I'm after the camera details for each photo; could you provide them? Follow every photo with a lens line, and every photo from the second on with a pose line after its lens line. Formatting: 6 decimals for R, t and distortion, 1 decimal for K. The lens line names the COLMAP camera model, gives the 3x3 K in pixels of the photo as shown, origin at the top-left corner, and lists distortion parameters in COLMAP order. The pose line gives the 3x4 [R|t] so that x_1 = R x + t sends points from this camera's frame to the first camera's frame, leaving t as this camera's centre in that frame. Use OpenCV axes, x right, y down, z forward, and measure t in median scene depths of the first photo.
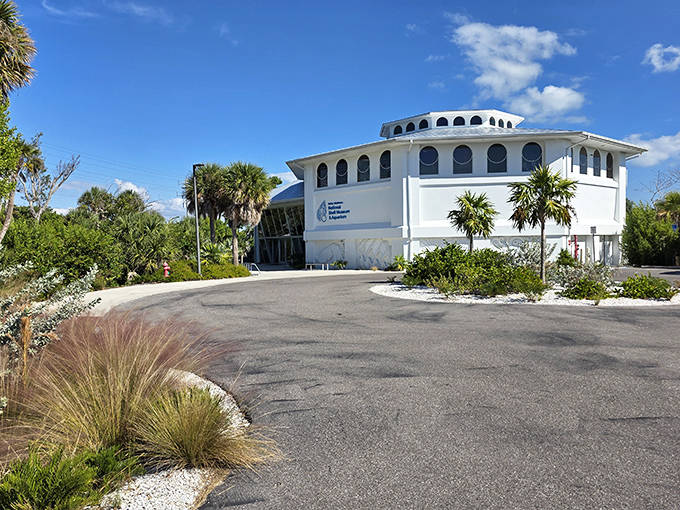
lens RADIAL K [[458.7, 0, 340.0], [0, 458.7, 255.0], [0, 0, 1]] dist [-0.000251, -0.000057]
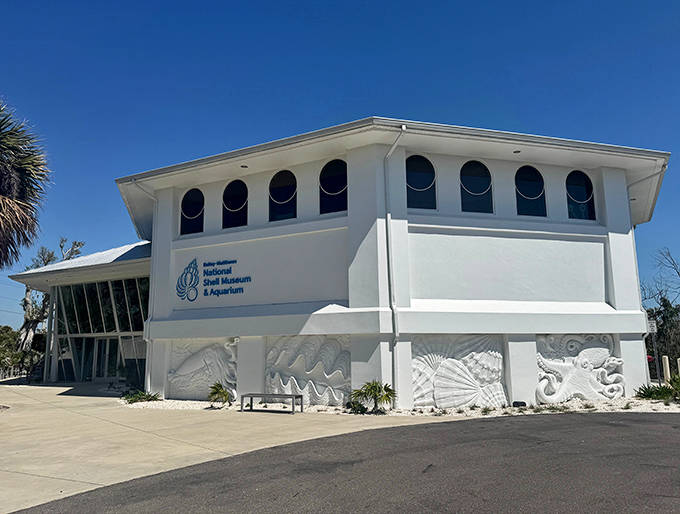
lens RADIAL K [[514.3, 0, 340.0], [0, 514.3, 257.0], [0, 0, 1]] dist [0.000392, -0.000255]
pose [[0.957968, 0.060548, 0.280414, -0.041935], [-0.001705, 0.978658, -0.205488, -0.005794], [-0.286871, 0.196373, 0.937626, 0.445165]]
